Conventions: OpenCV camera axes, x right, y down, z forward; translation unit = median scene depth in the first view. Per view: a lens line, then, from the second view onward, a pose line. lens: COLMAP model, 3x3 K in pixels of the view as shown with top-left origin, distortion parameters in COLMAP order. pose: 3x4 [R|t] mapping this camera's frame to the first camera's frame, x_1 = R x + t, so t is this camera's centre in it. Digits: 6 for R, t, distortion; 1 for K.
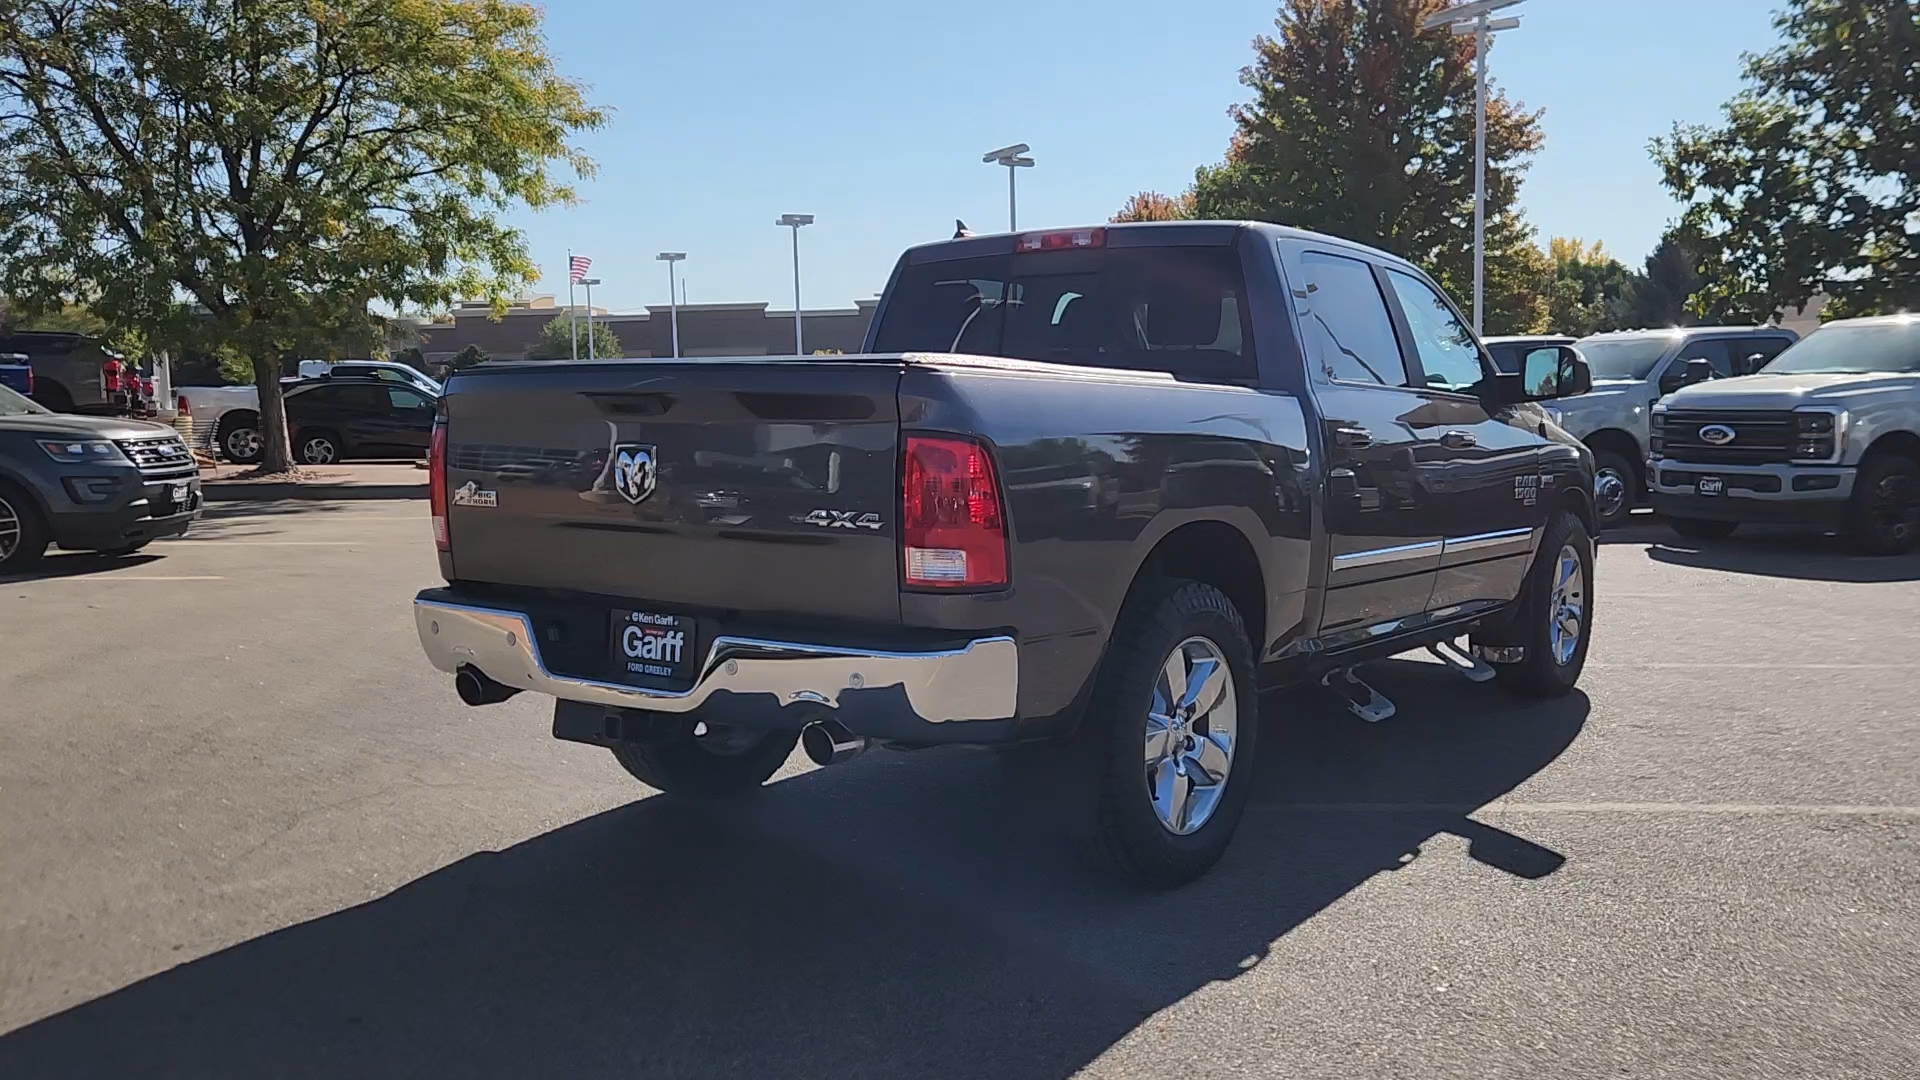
lens RADIAL K [[1617.1, 0, 945.1], [0, 1617.1, 542.5], [0, 0, 1]] dist [0.032484, -0.018867]
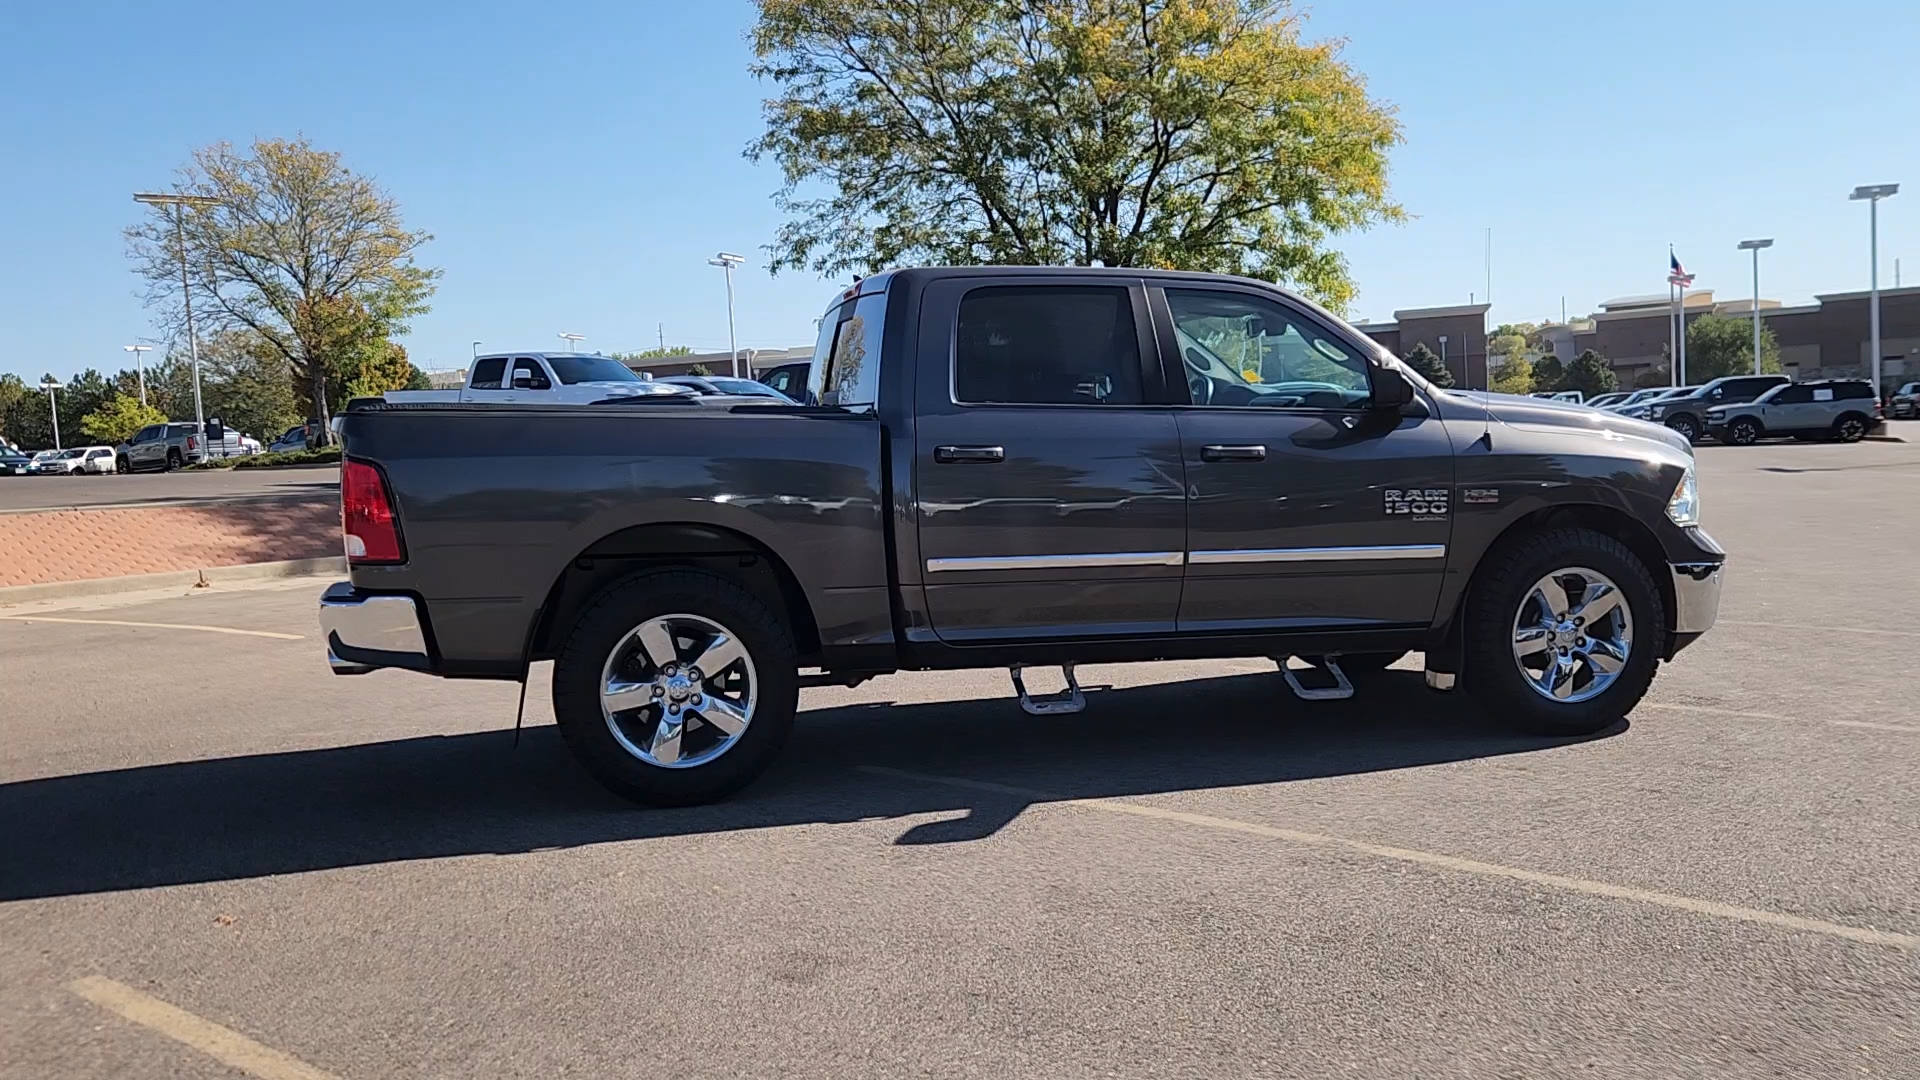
lens RADIAL K [[1617.1, 0, 951.6], [0, 1617.1, 534.8], [0, 0, 1]] dist [0.032484, -0.018867]
pose [[0.772946, 0.024364, -0.634004, 0.947777], [-0.030707, 0.999528, 0.000974, -0.011744], [0.633728, 0.018716, 0.773329, 0.165143]]
